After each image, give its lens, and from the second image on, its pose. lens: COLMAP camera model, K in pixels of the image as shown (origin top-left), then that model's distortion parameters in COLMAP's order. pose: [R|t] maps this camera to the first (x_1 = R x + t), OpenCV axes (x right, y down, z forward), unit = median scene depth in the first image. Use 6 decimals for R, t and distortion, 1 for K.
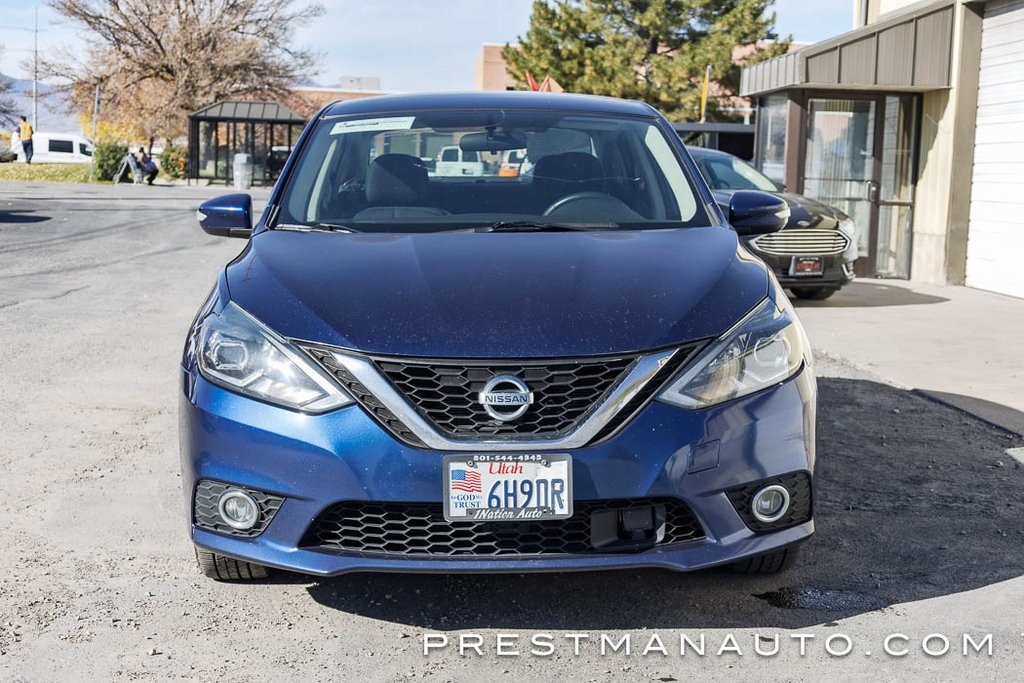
lens RADIAL K [[1571.4, 0, 512.0], [0, 1571.4, 341.5], [0, 0, 1]] dist [-0.005365, -0.078323]
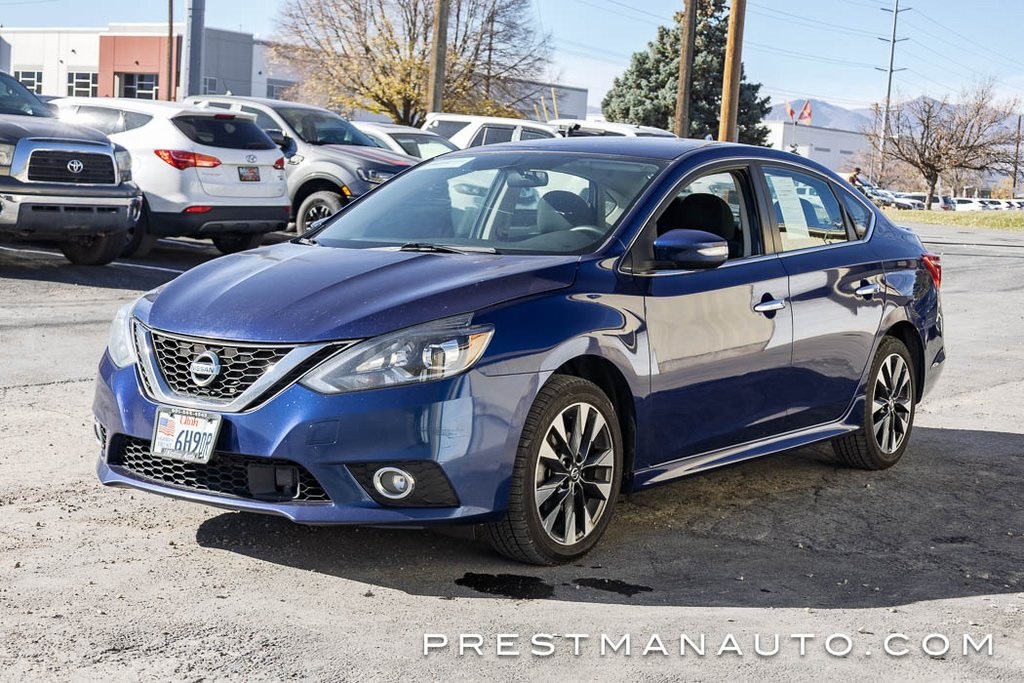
lens RADIAL K [[1571.4, 0, 512.0], [0, 1571.4, 341.5], [0, 0, 1]] dist [-0.005365, -0.078323]
pose [[0.786702, 0.081097, -0.611983, 0.978326], [-0.092993, 0.995590, 0.012388, -0.025944], [0.610288, 0.047164, 0.790774, 0.123063]]
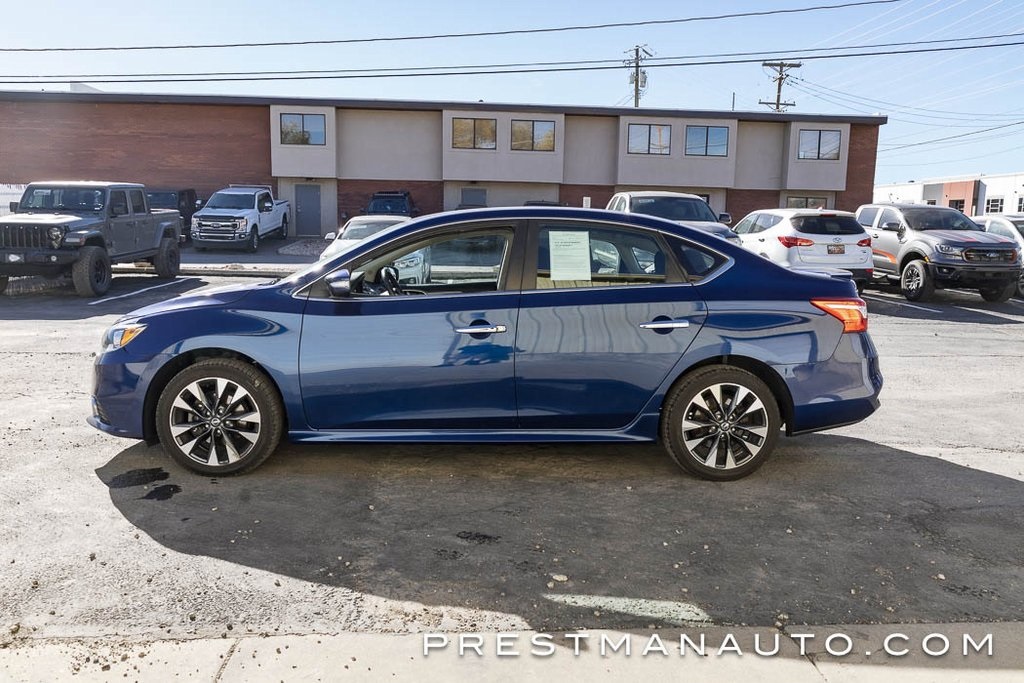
lens RADIAL K [[783.2, 0, 512.0], [0, 783.2, 341.5], [0, 0, 1]] dist [-0.038067, -0.001021]
pose [[-0.010162, 0.109586, -0.993925, 1.237468], [-0.112408, 0.987551, 0.110033, -0.169692], [0.993610, 0.112844, 0.002283, 1.601501]]
